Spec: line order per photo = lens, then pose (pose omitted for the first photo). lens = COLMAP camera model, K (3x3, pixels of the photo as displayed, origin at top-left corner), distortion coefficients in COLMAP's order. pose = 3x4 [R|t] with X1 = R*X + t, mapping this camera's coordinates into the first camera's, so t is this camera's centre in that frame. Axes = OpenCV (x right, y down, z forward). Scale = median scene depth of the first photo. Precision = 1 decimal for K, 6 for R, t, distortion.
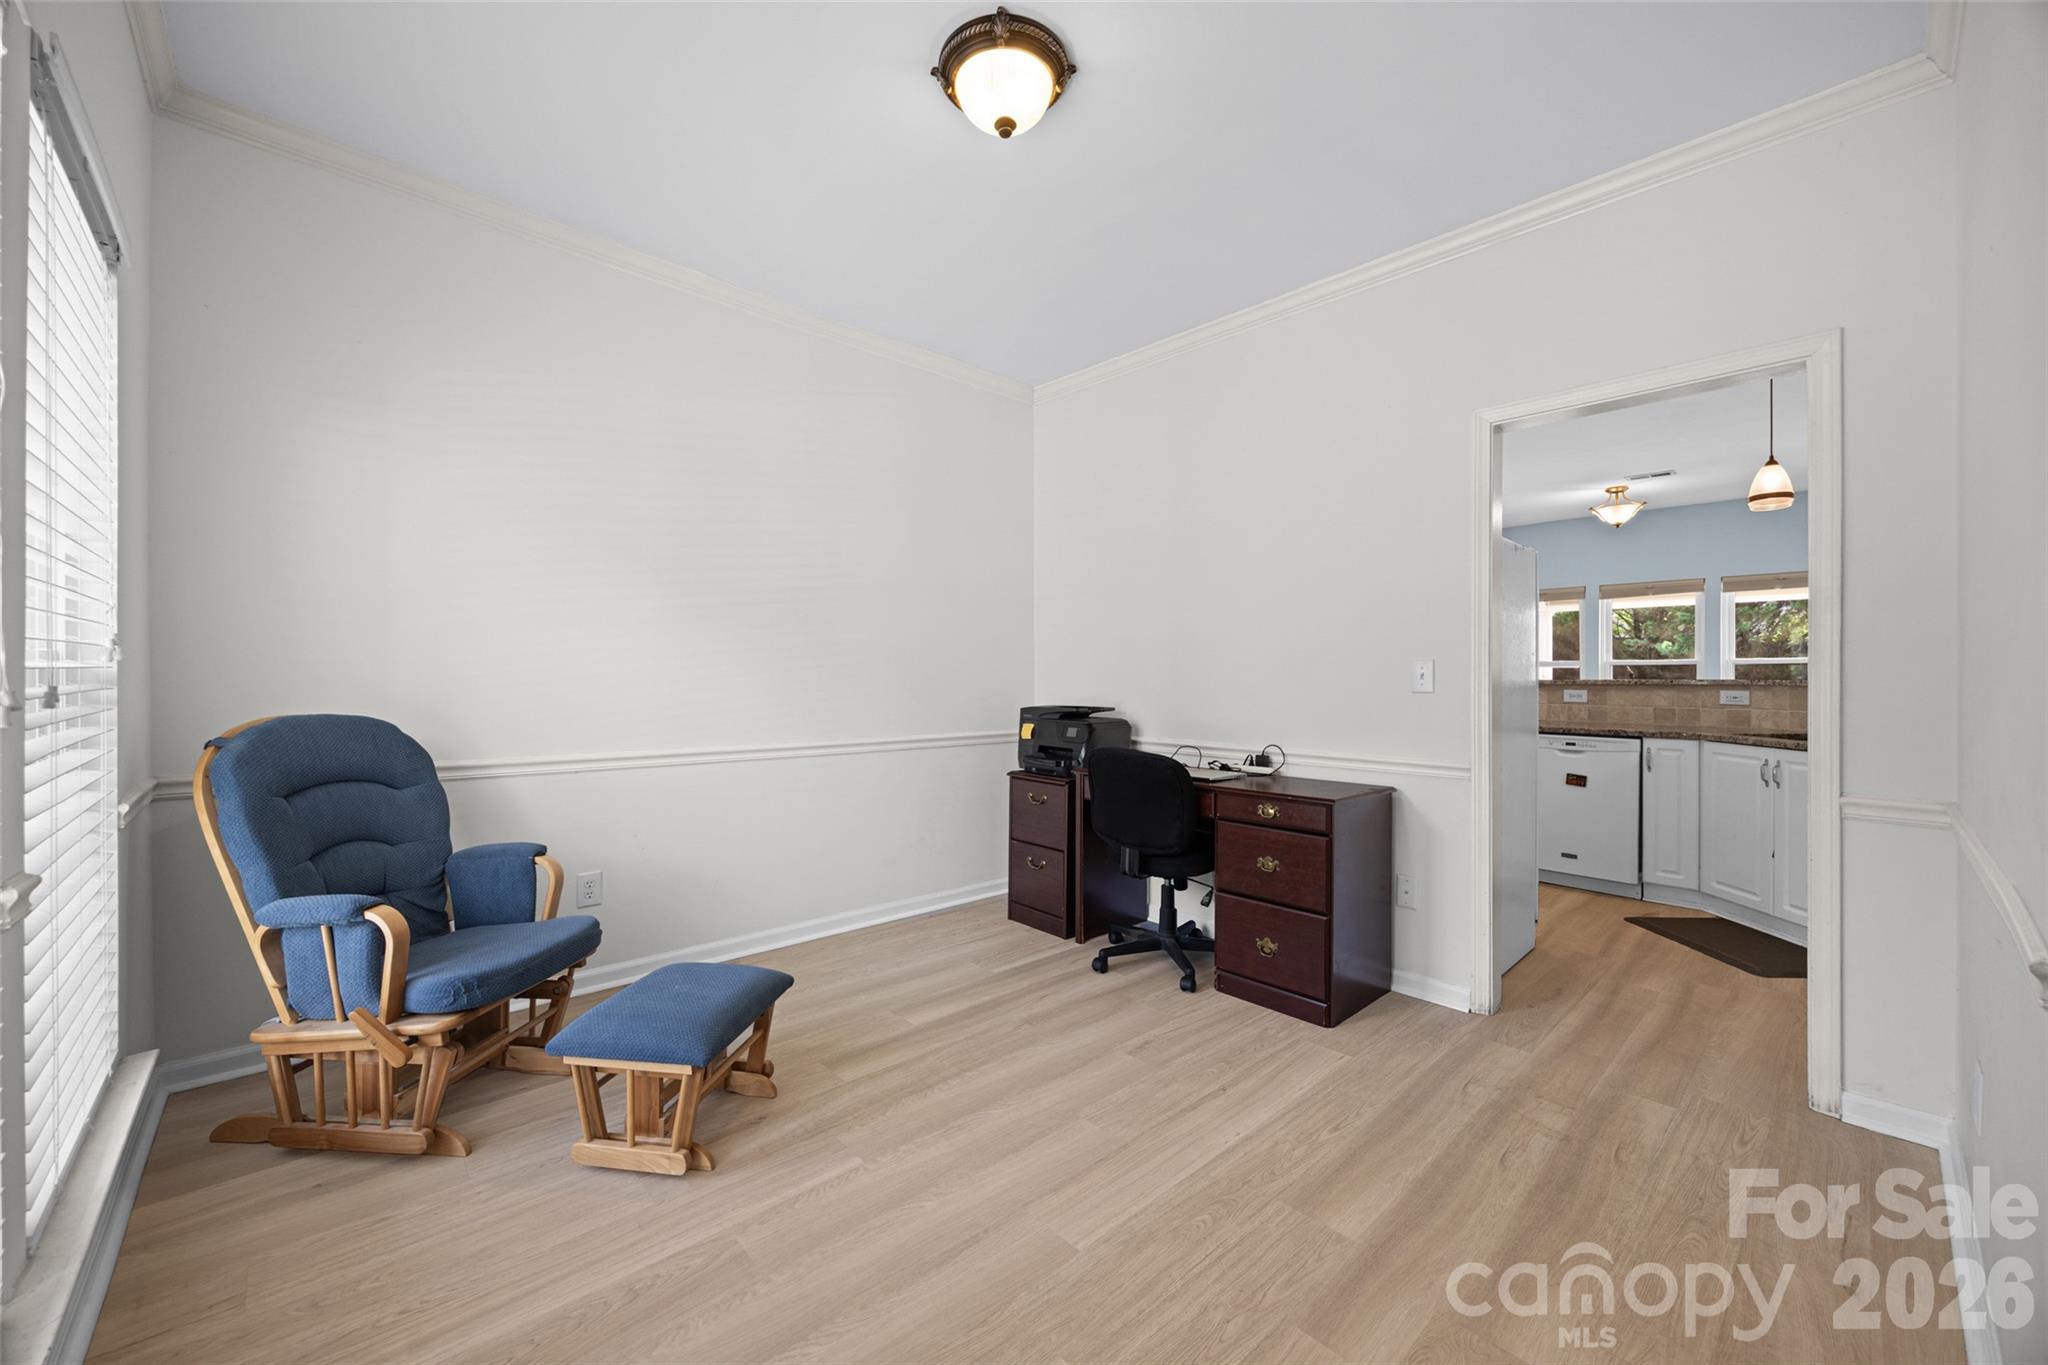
lens RADIAL K [[792.7, 0, 1012.3], [0, 792.7, 672.2], [0, 0, 1]] dist [0.001702, -0.000270]
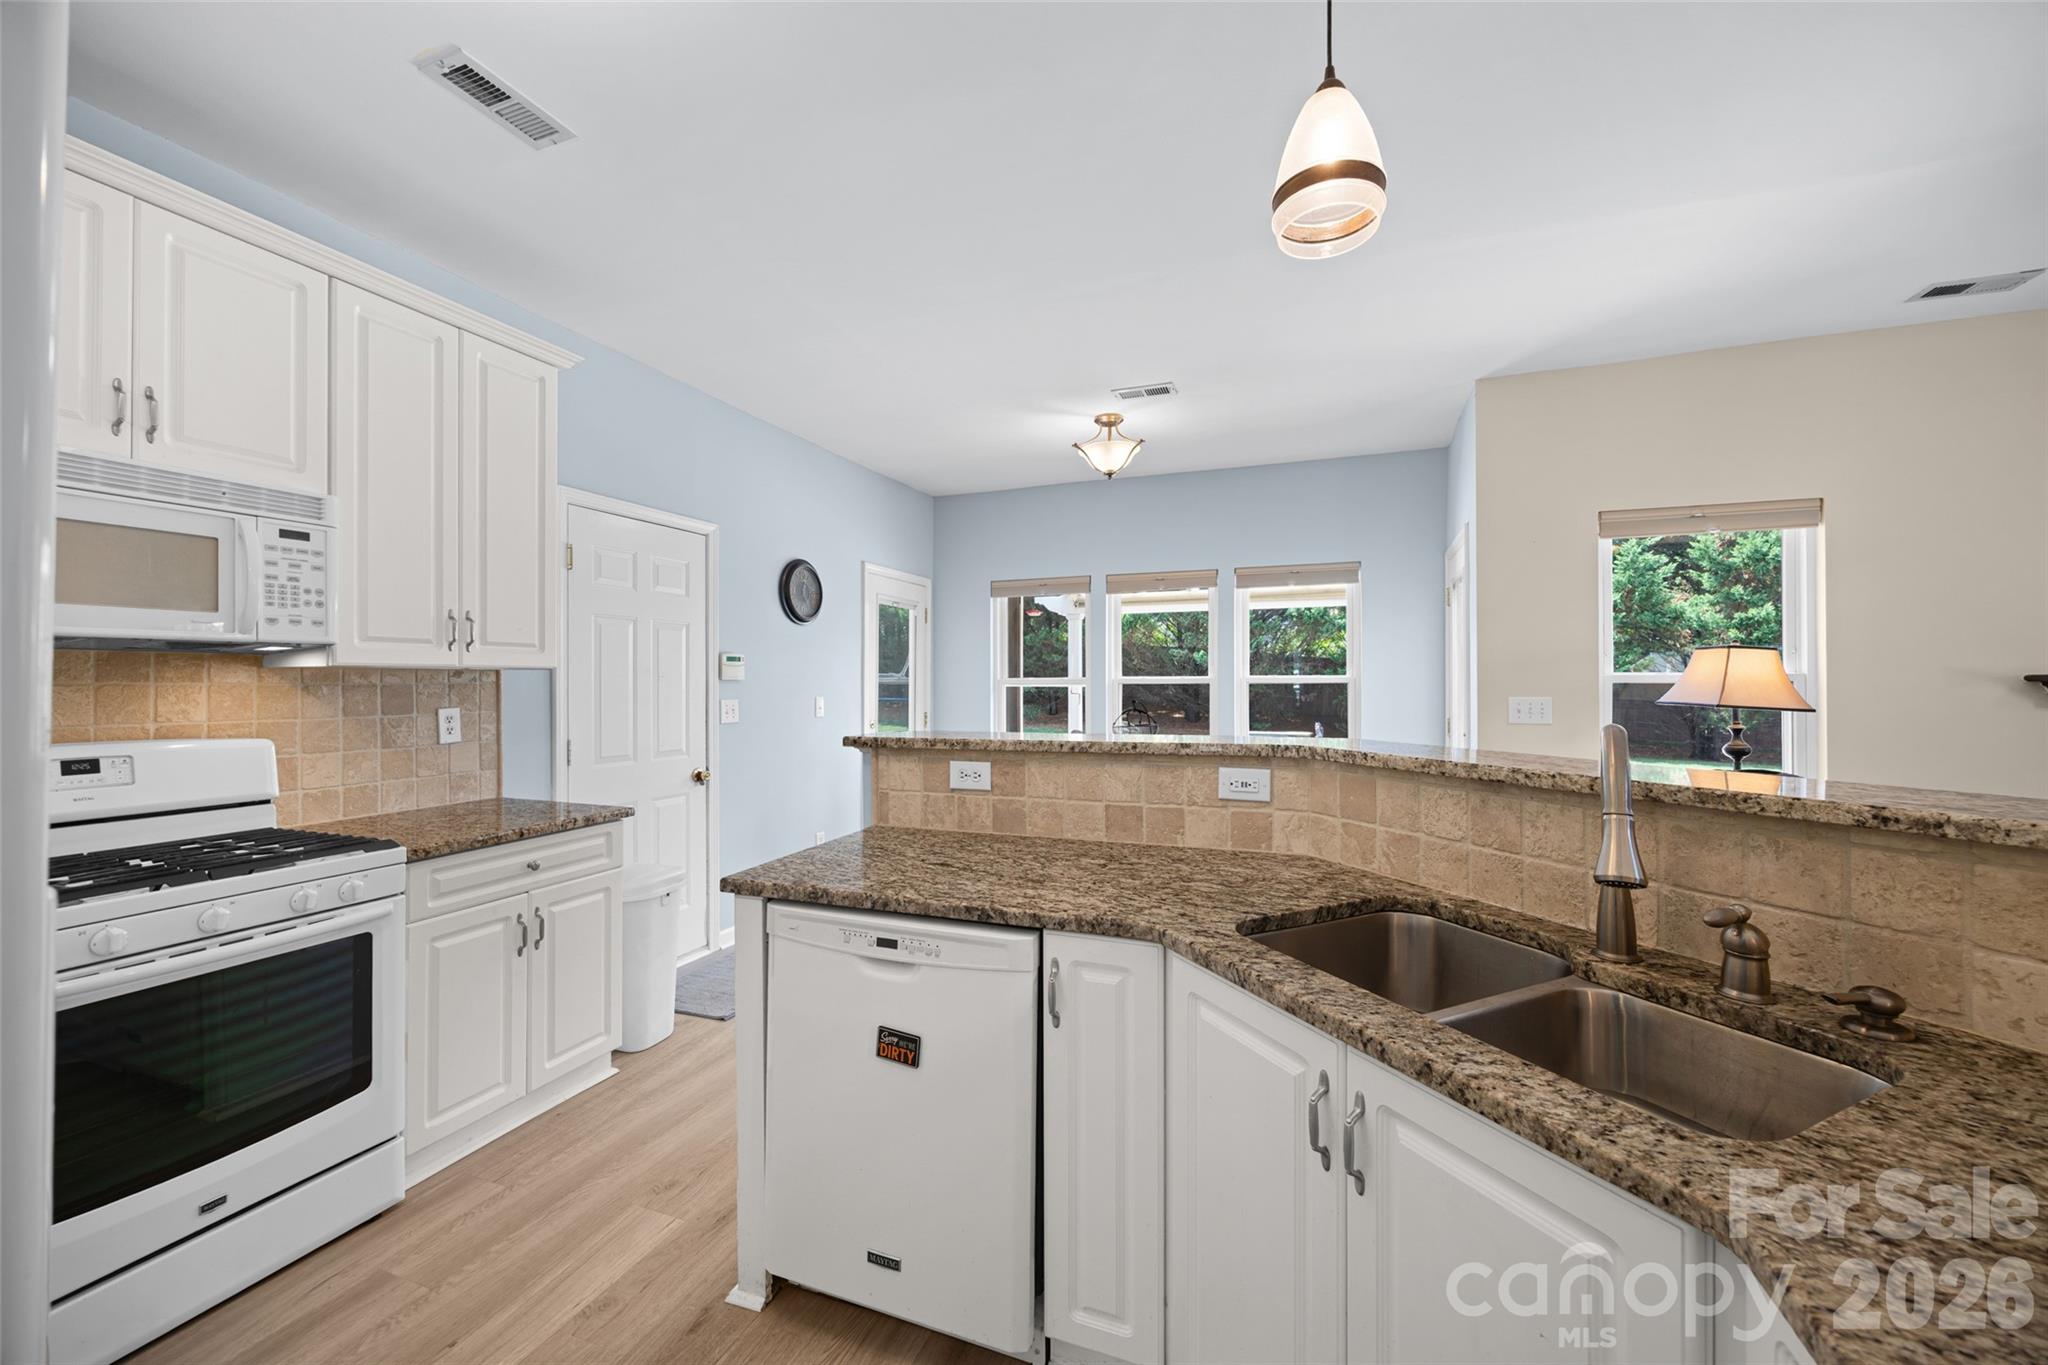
lens RADIAL K [[811.9, 0, 1013.7], [0, 811.9, 674.7], [0, 0, 1]] dist [0.001601, 0.000179]
pose [[0.898358, -0.002243, 0.439258, 0.579616], [0.003623, 0.999991, -0.002304, -0.027170], [-0.439249, 0.003661, 0.898358, 0.631839]]
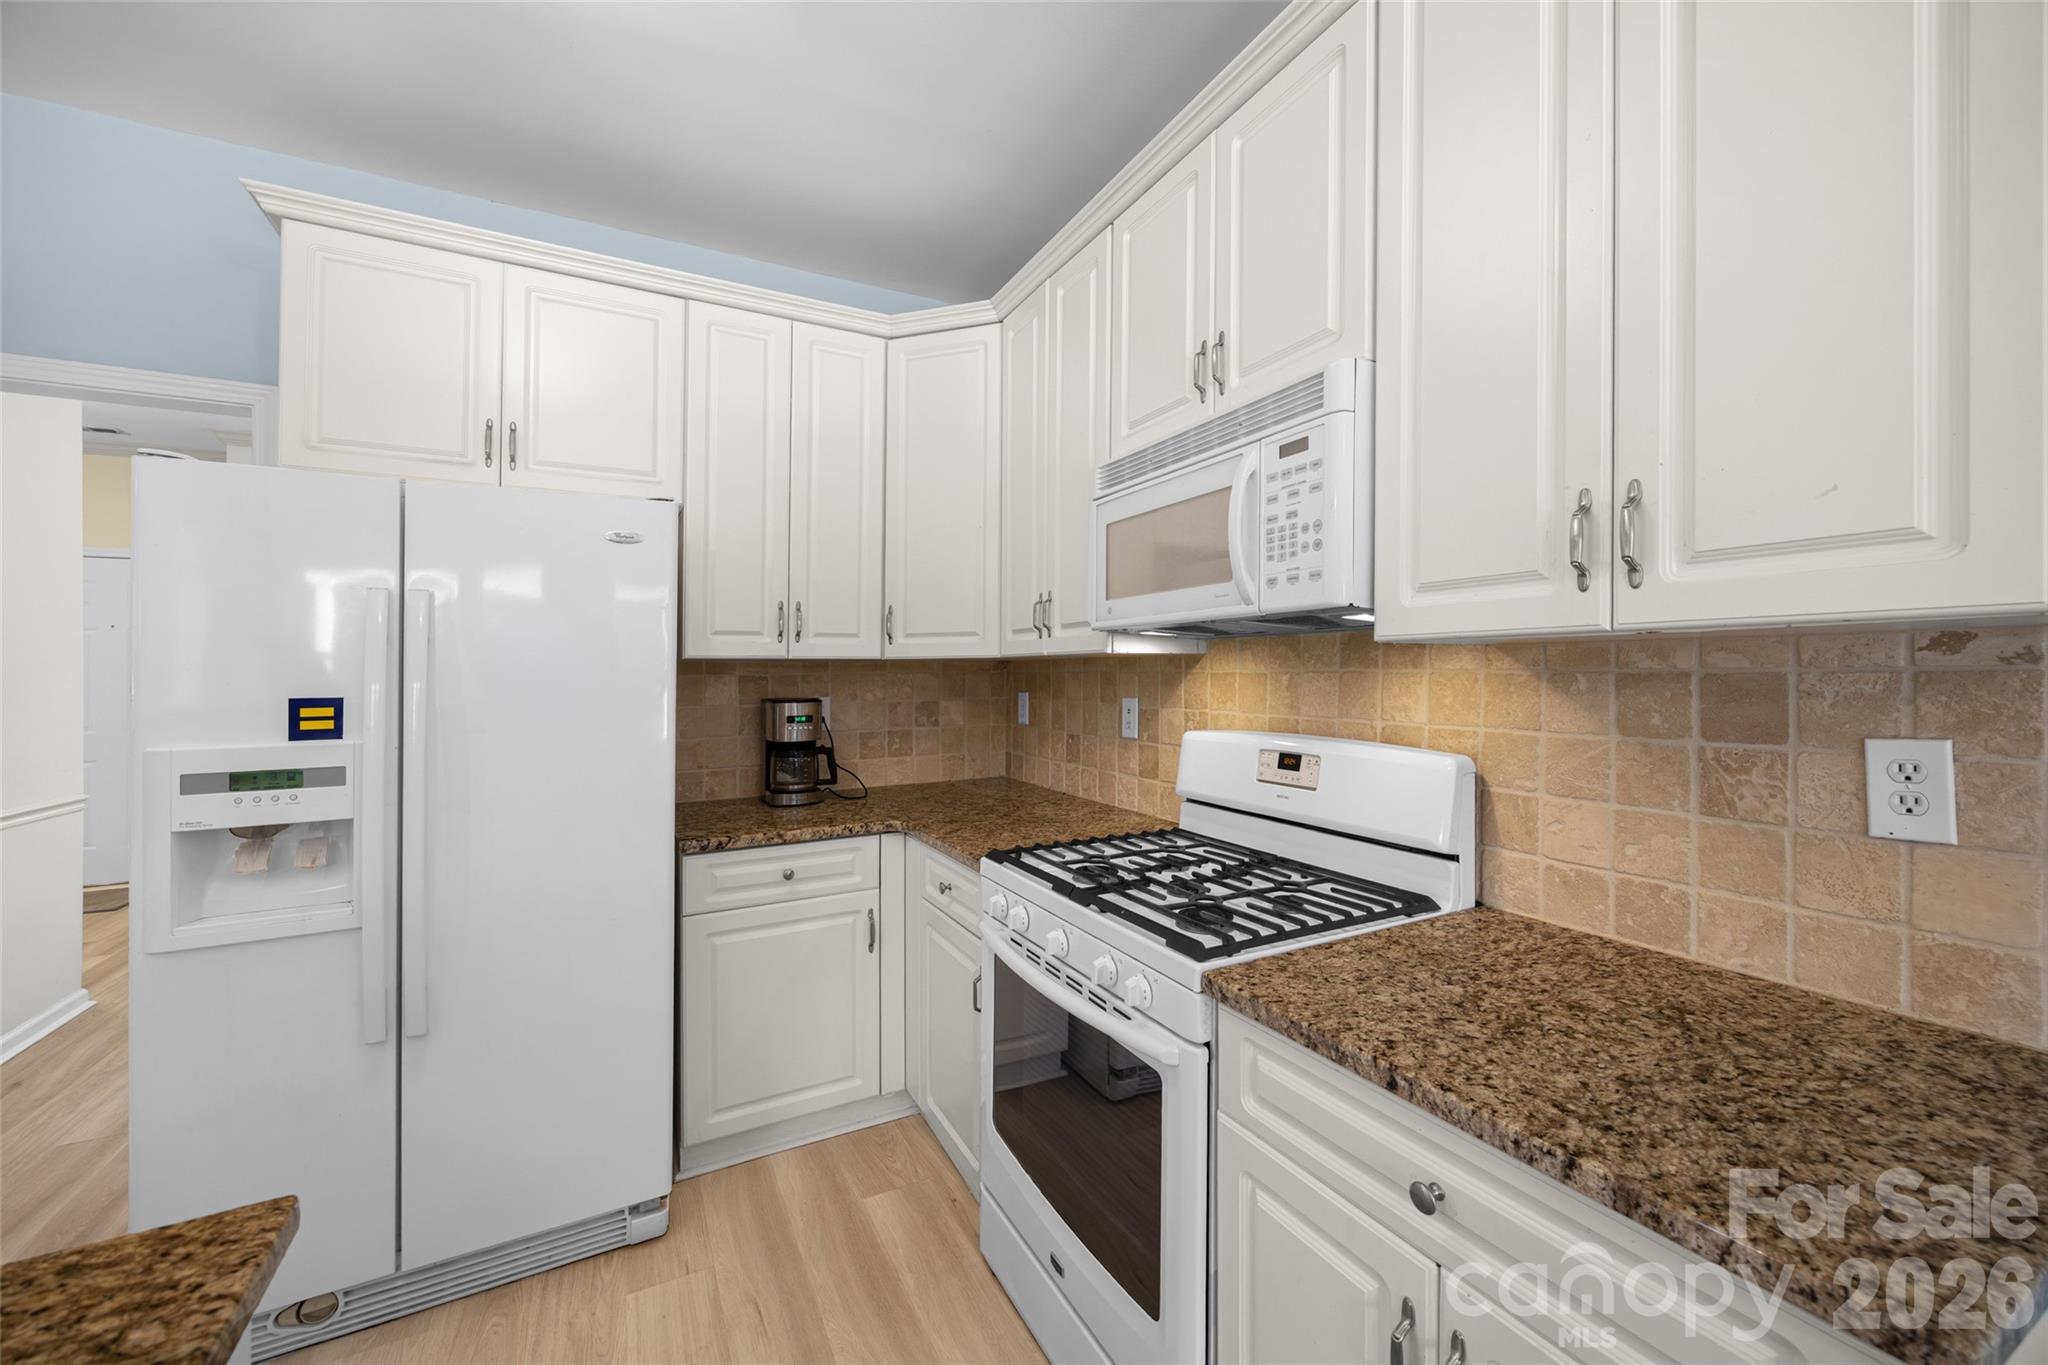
lens RADIAL K [[792.7, 0, 1013.1], [0, 792.7, 682.3], [0, 0, 1]] dist [0.001702, -0.000270]
pose [[-0.264739, 0.007293, -0.964292, 0.738805], [0.007349, 0.999958, 0.005545, -0.022828], [0.964292, -0.005618, -0.264781, 1.226344]]
